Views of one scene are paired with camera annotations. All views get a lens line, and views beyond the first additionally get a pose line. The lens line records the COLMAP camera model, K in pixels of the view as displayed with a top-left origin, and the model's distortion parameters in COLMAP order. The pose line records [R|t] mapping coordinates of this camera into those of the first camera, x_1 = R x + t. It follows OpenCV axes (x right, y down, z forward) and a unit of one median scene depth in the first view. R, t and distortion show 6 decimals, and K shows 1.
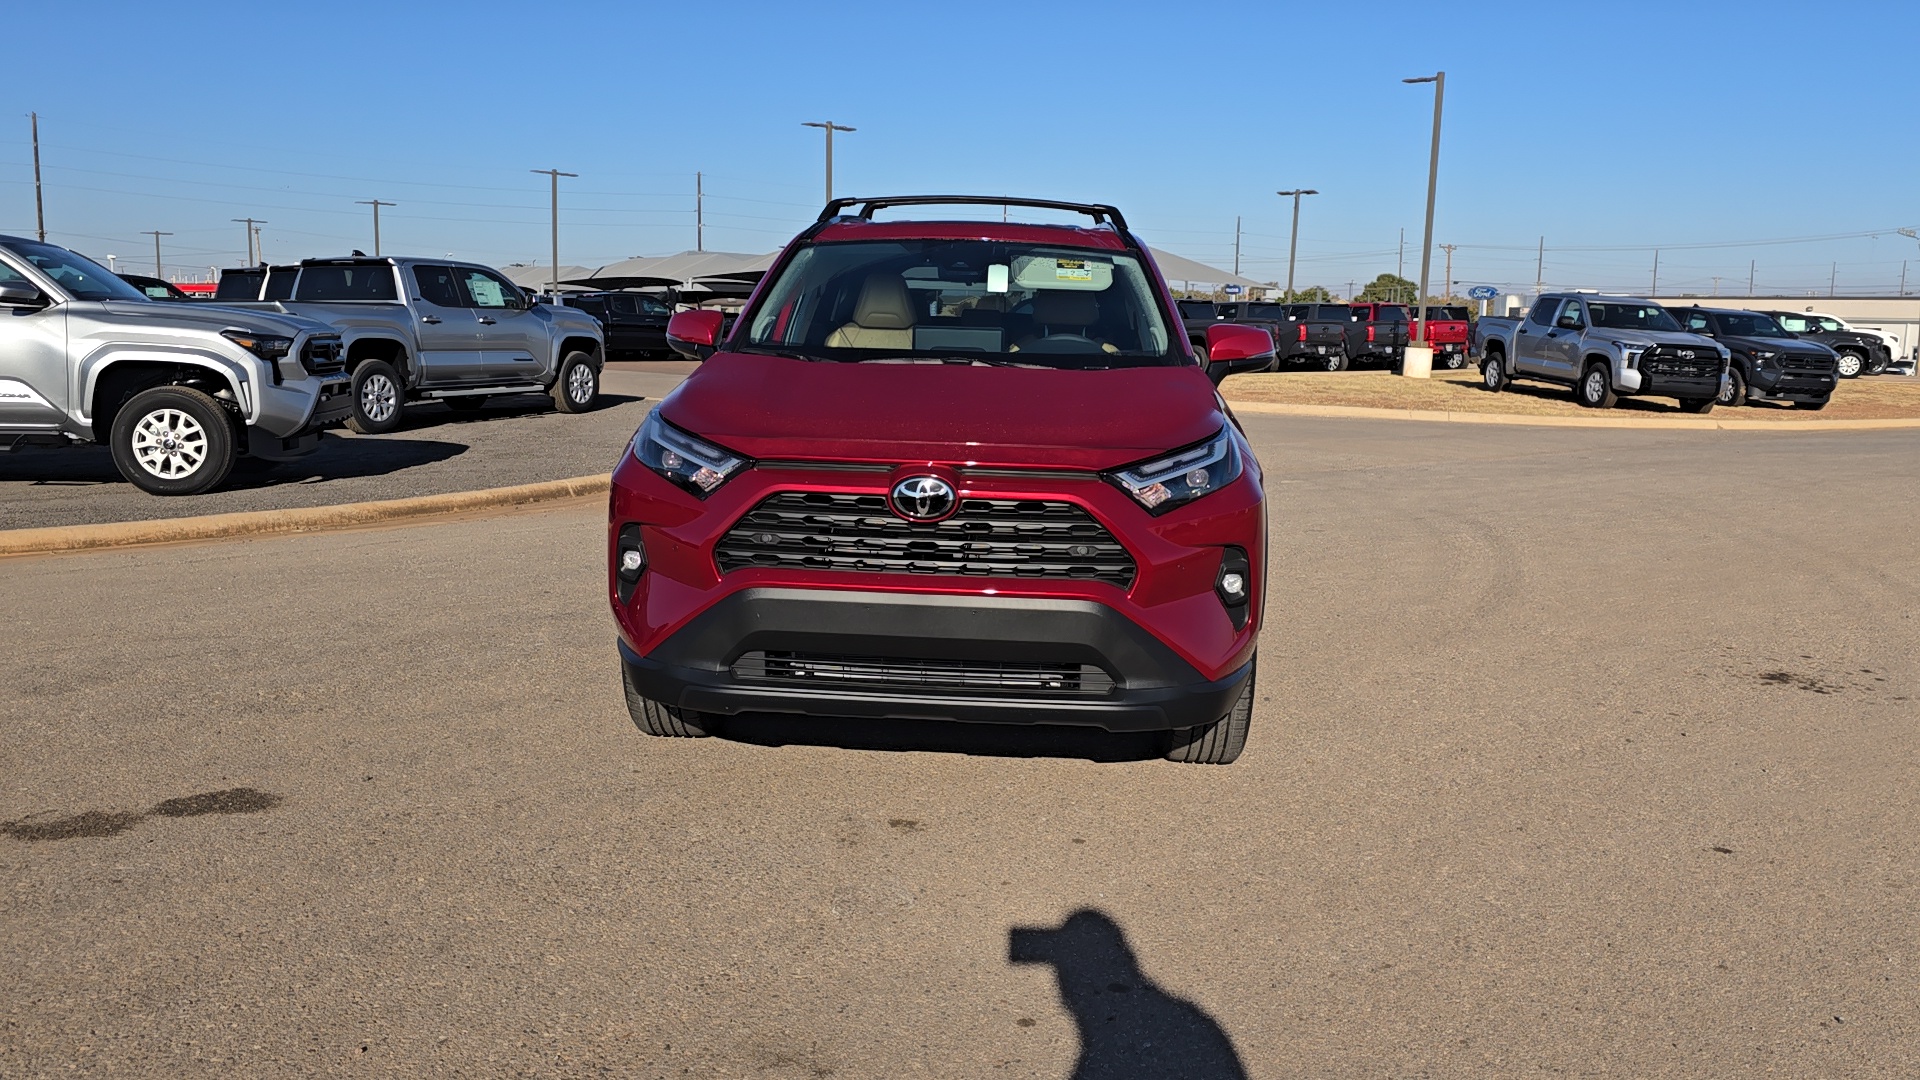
lens RADIAL K [[1618.1, 0, 950.9], [0, 1618.1, 546.3], [0, 0, 1]] dist [0.002367, 0.010064]
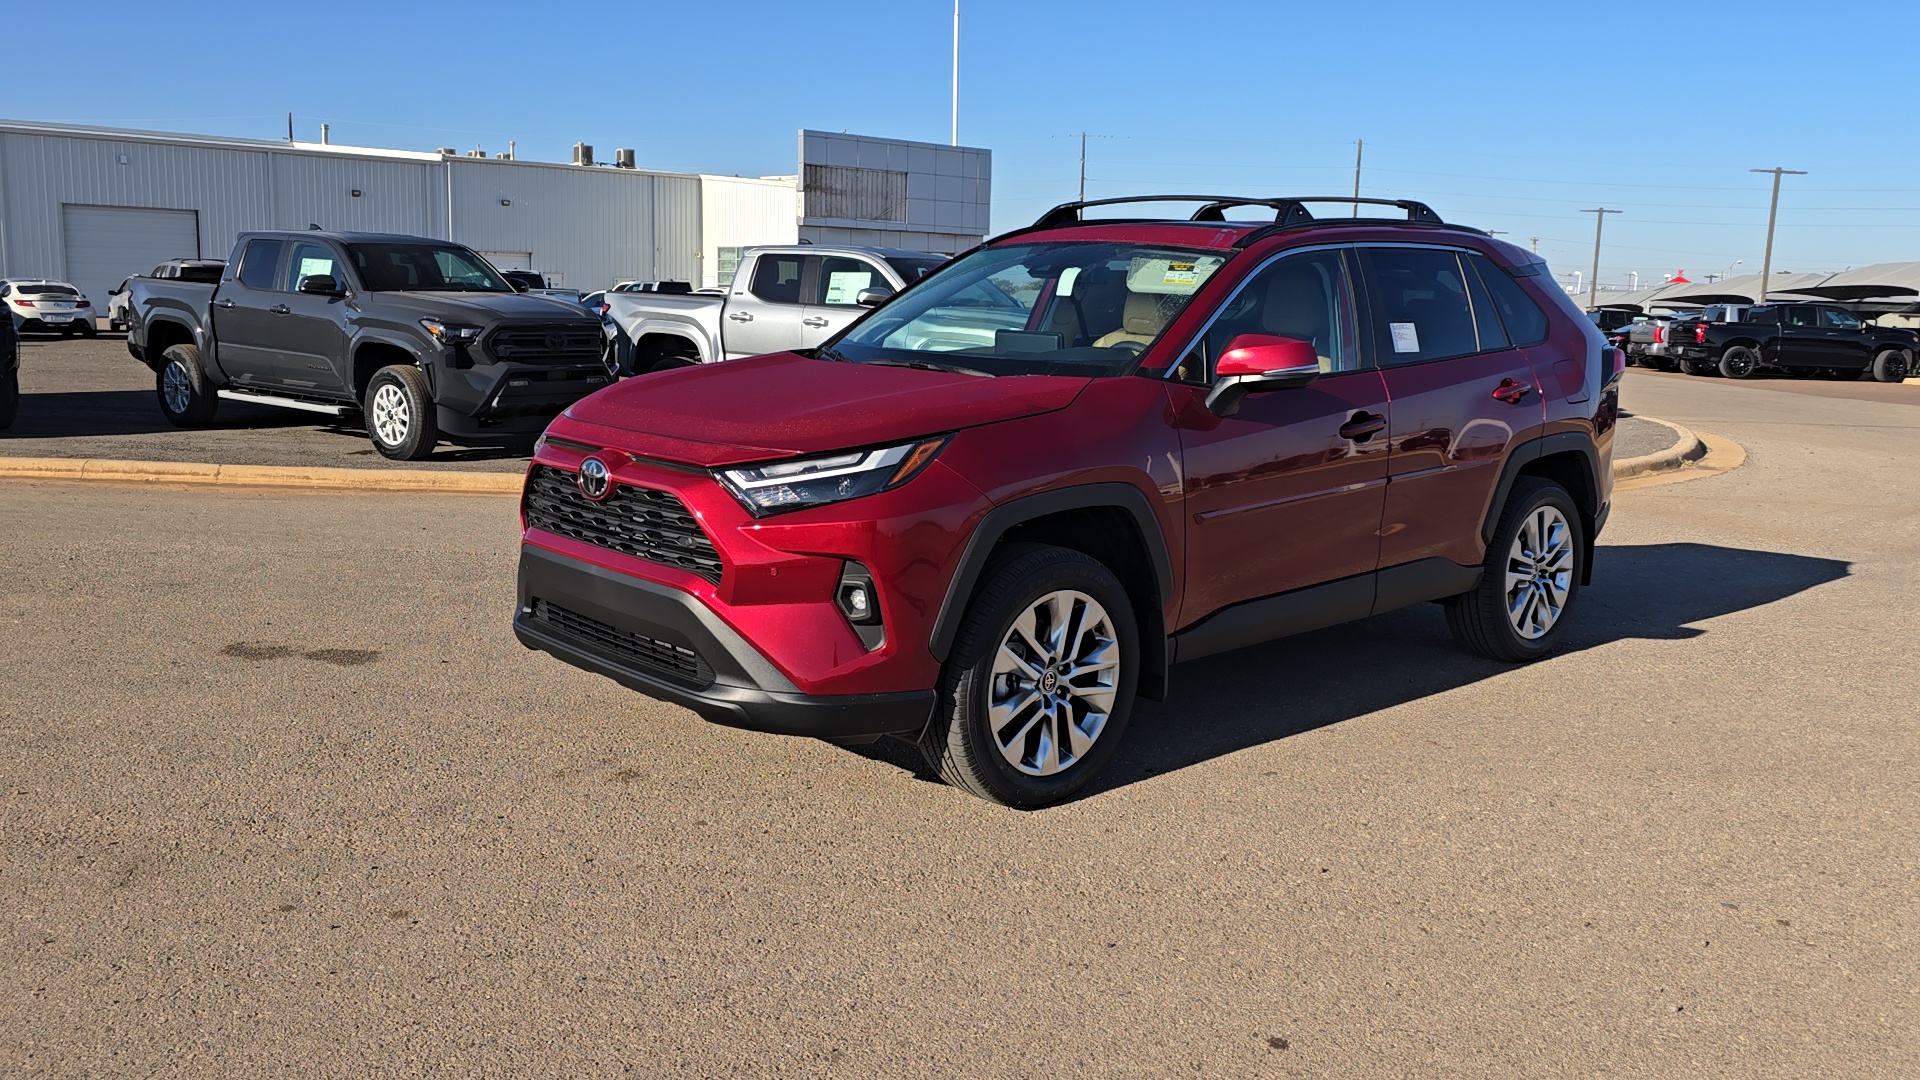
lens RADIAL K [[1621.1, 0, 969.2], [0, 1621.1, 535.1], [0, 0, 1]] dist [0.000568, 0.003380]
pose [[0.714668, 0.106862, -0.691252, 0.238993], [-0.115499, 0.992724, 0.034056, -0.014835], [0.689862, 0.055500, 0.721811, 0.096388]]
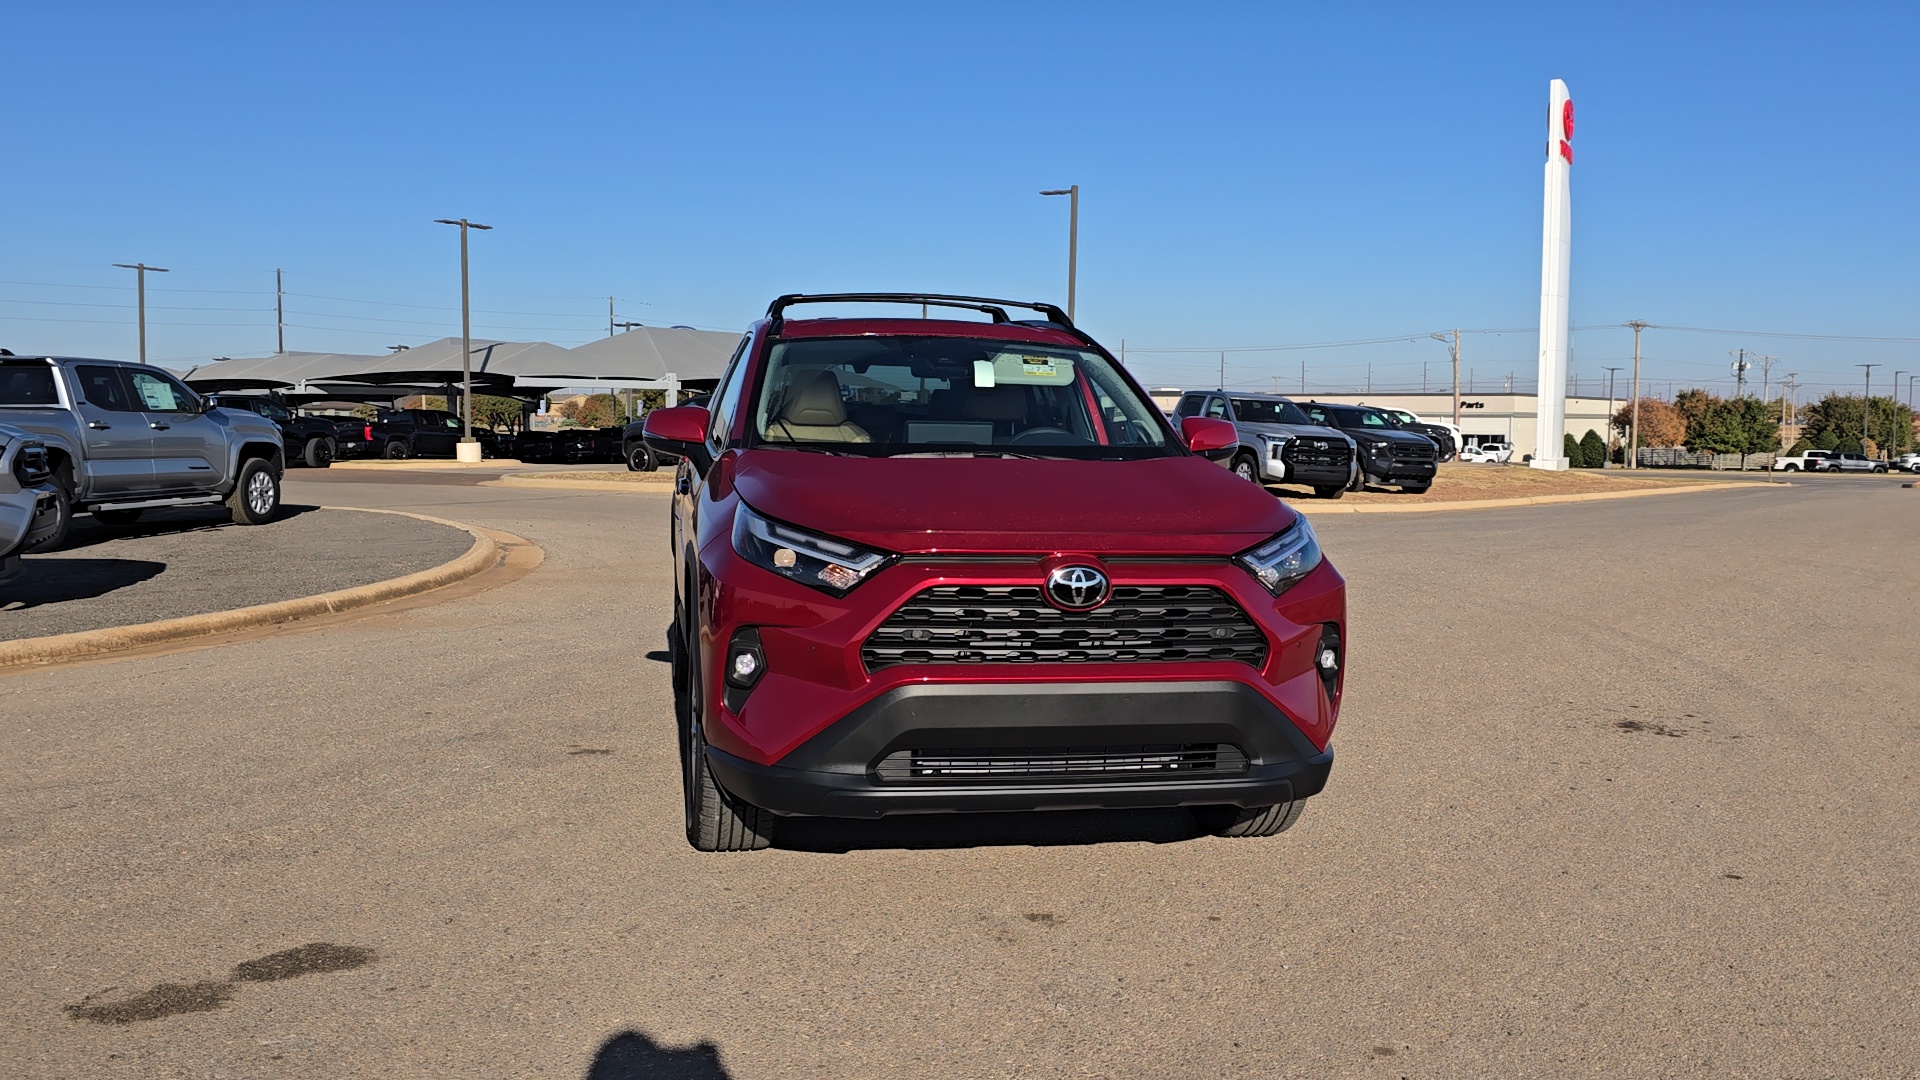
lens RADIAL K [[1621.1, 0, 969.2], [0, 1621.1, 535.1], [0, 0, 1]] dist [0.000568, 0.003380]
pose [[0.966189, -0.028070, 0.256301, -0.086816], [0.045502, 0.997017, -0.062341, -0.000577], [-0.253787, 0.071896, 0.964585, 0.009903]]
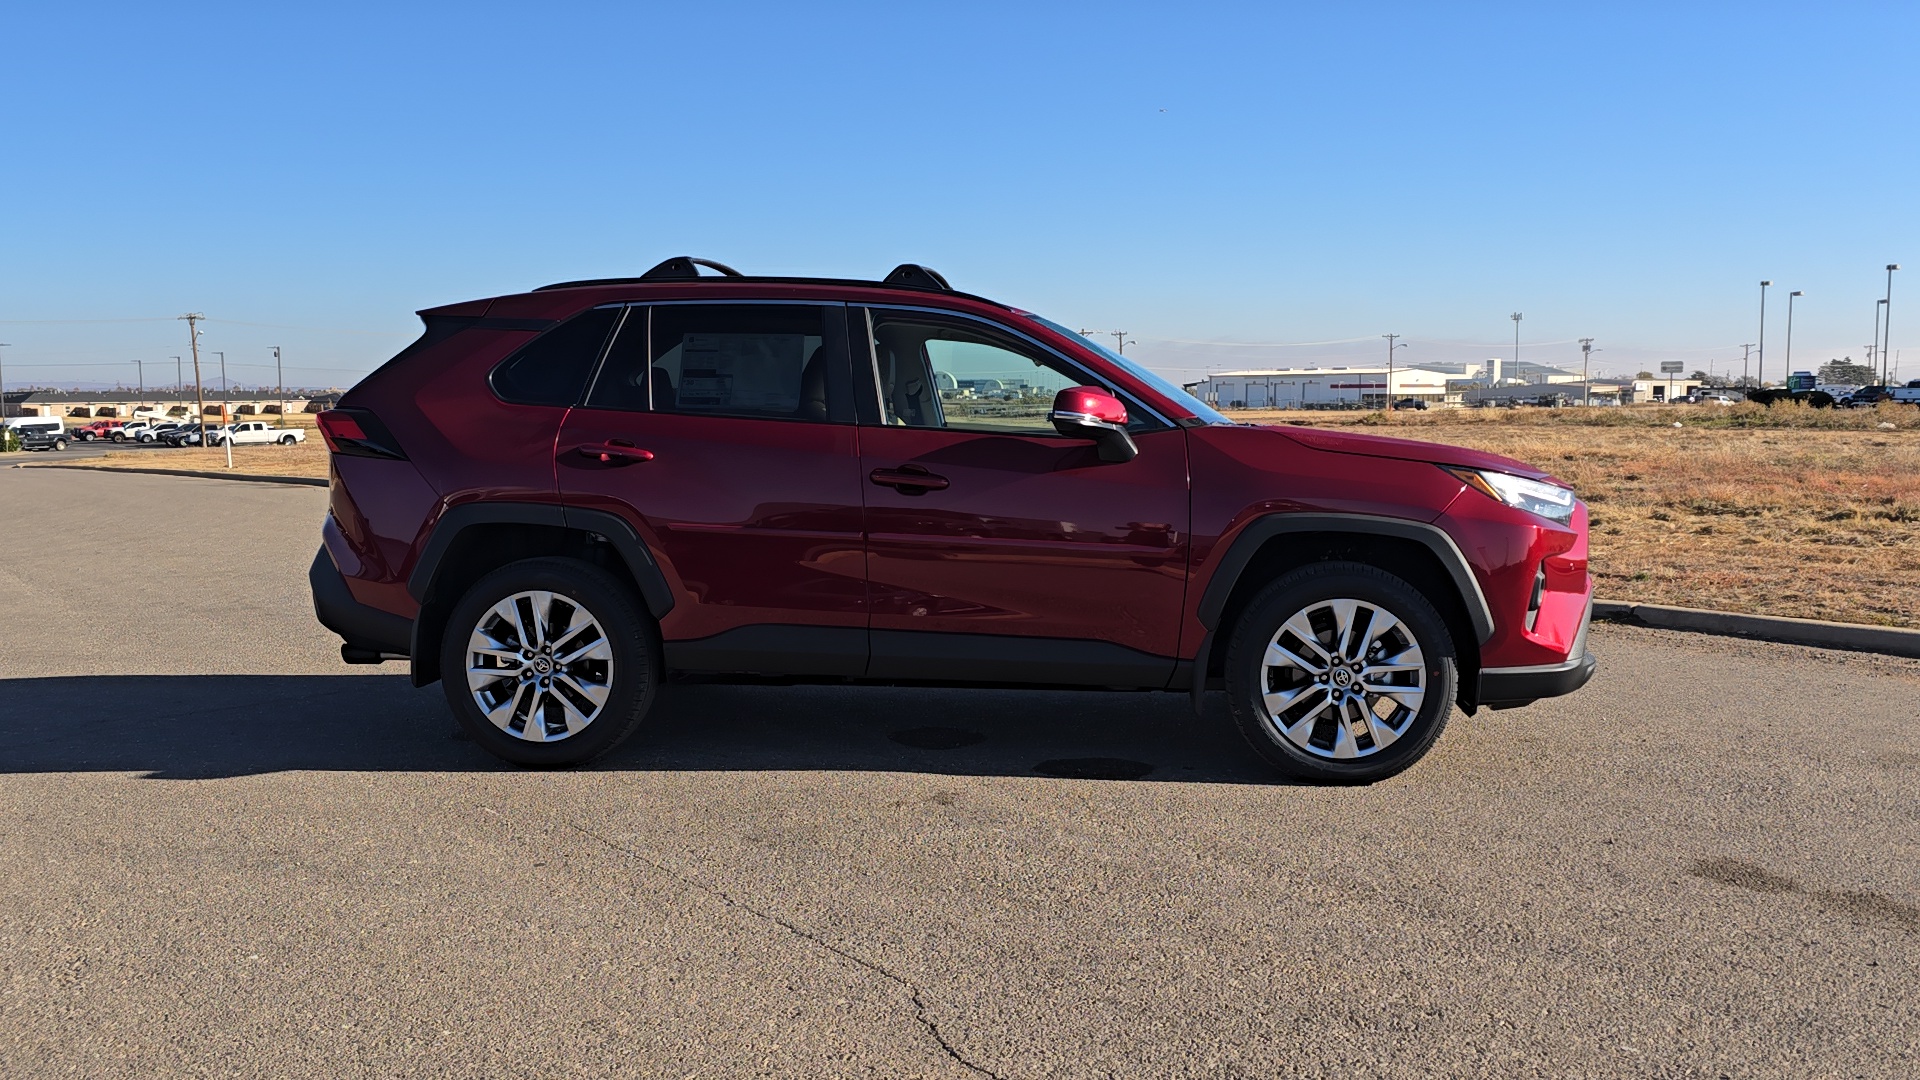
lens RADIAL K [[1618.1, 0, 950.9], [0, 1618.1, 546.3], [0, 0, 1]] dist [0.002367, 0.010064]
pose [[0.037794, -0.110198, 0.993191, -0.389151], [0.153035, 0.982815, 0.103223, -0.059101], [-0.987498, 0.148091, 0.054009, 0.375549]]
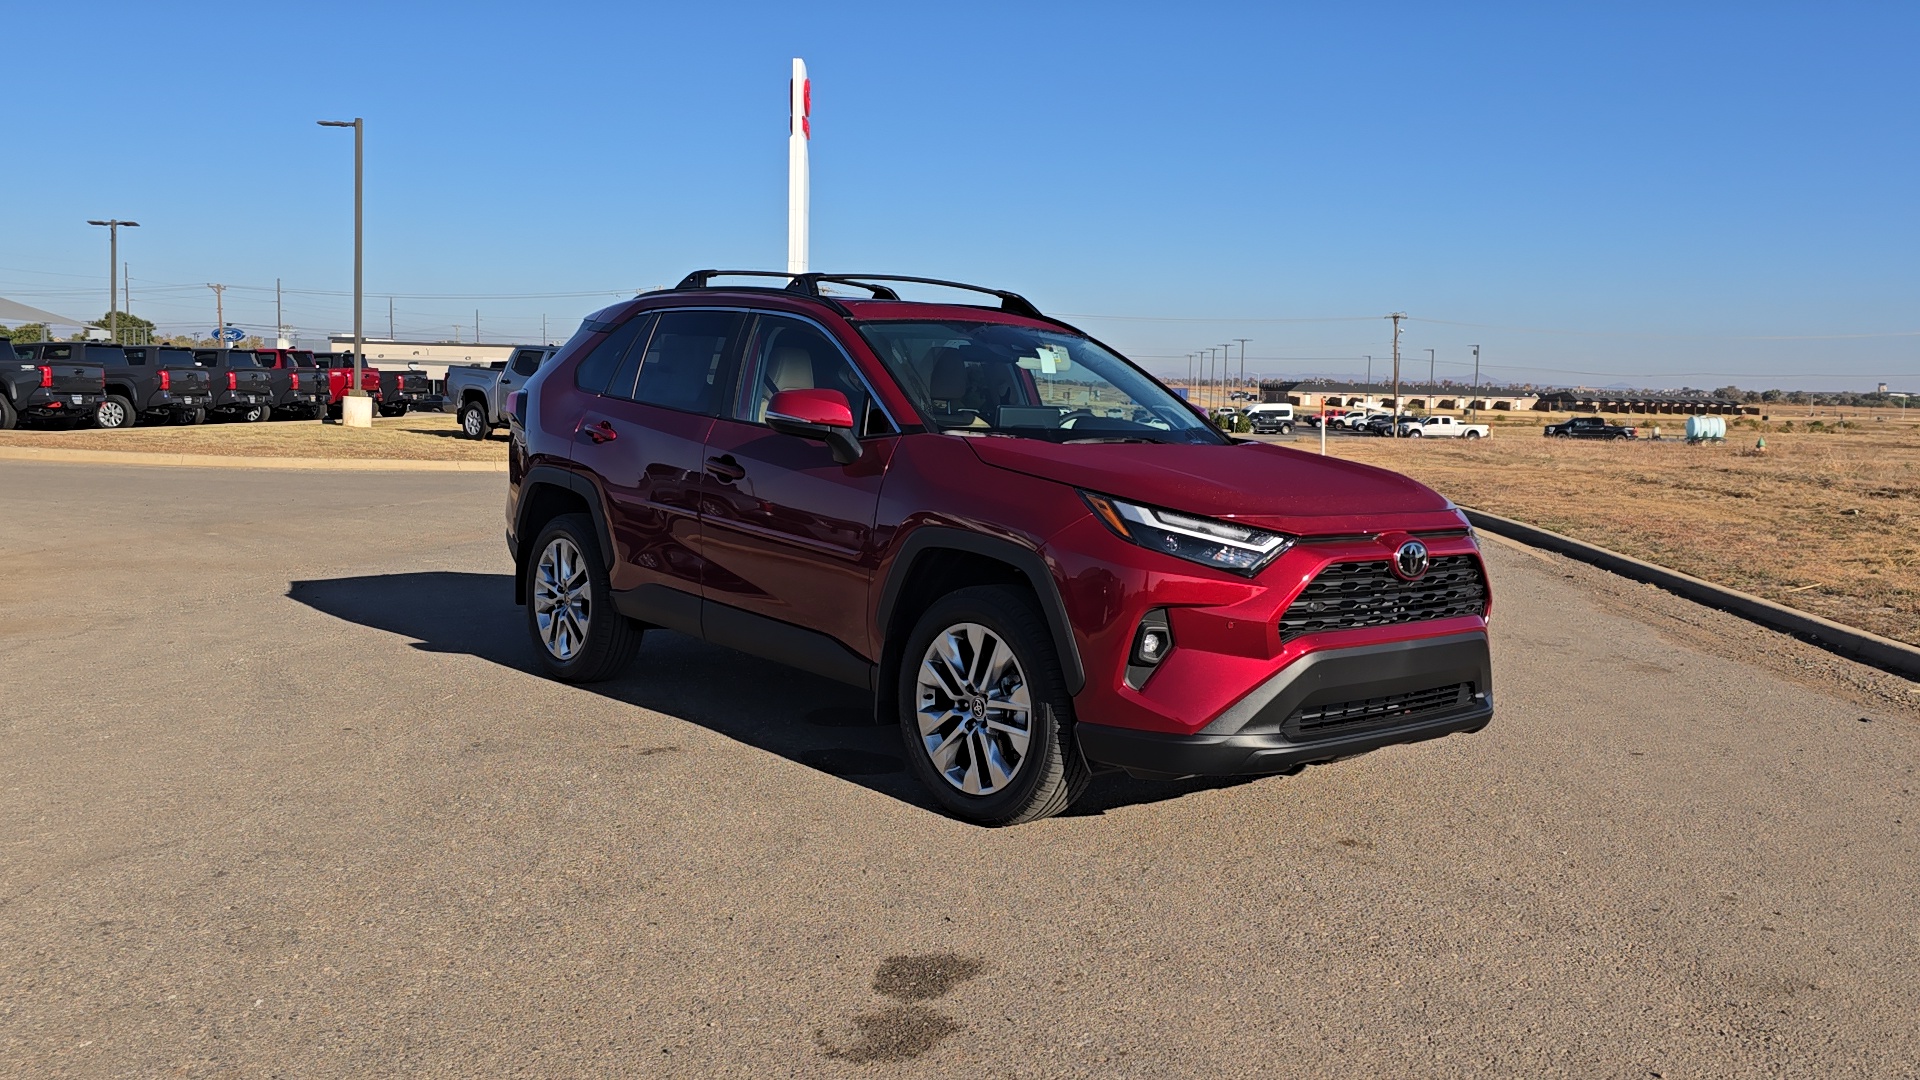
lens RADIAL K [[1621.1, 0, 969.2], [0, 1621.1, 535.1], [0, 0, 1]] dist [0.000568, 0.003380]
pose [[0.710860, -0.064130, 0.700404, -0.276307], [0.086828, 0.996219, 0.003091, -0.020302], [-0.697954, 0.058618, 0.713740, 0.095604]]
